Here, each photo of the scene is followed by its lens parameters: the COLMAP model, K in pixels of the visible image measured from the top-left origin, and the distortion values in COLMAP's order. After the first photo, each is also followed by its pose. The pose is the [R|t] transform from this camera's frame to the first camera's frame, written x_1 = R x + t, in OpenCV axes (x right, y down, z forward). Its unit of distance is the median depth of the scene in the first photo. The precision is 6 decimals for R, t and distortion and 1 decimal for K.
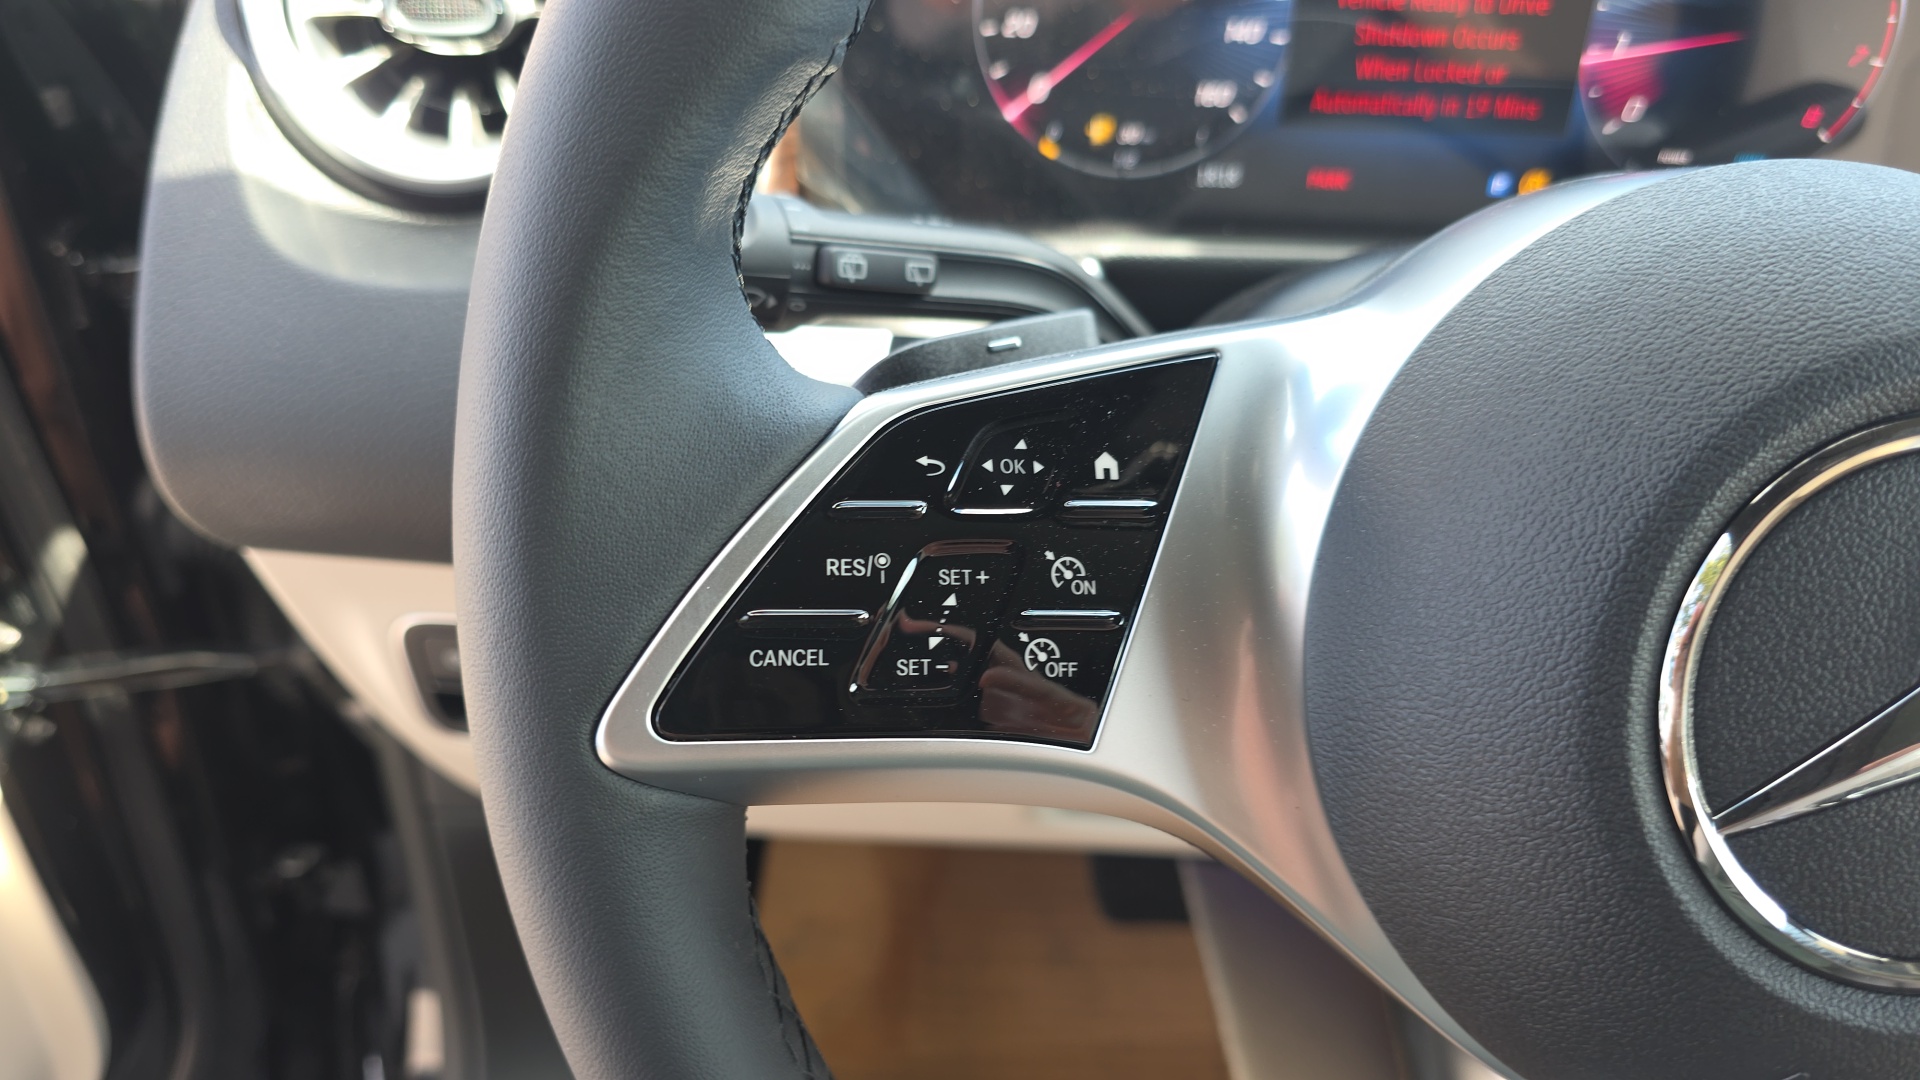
lens RADIAL K [[1290.3, 0, 930.2], [0, 1290.3, 528.7], [0, 0, 1]] dist [0.044841, -0.050382]
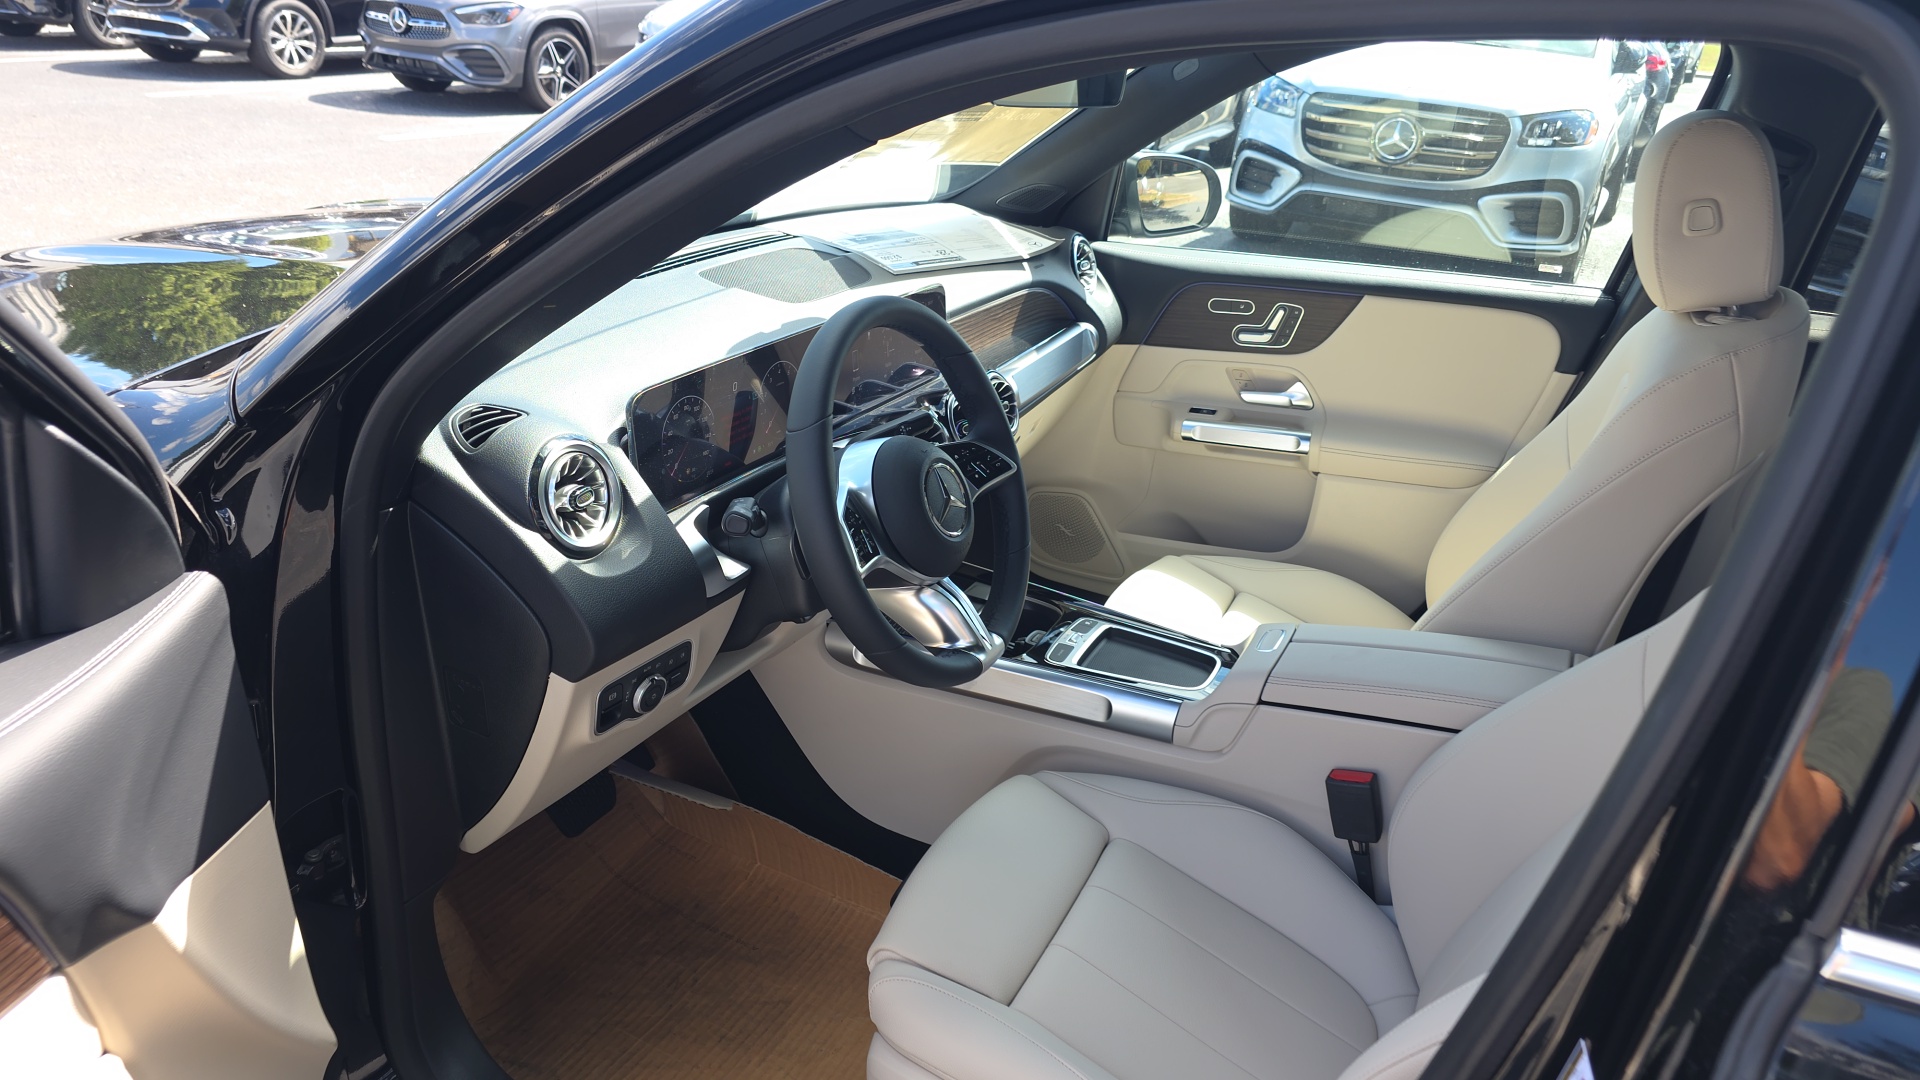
lens RADIAL K [[1246.1, 0, 922.7], [0, 1246.1, 555.6], [0, 0, 1]] dist [0.020627, -0.002289]
pose [[0.448366, -0.367779, 0.814682, -2.585604], [0.437094, 0.885237, 0.159073, -0.385293], [-0.779690, 0.284770, 0.557664, -1.412129]]
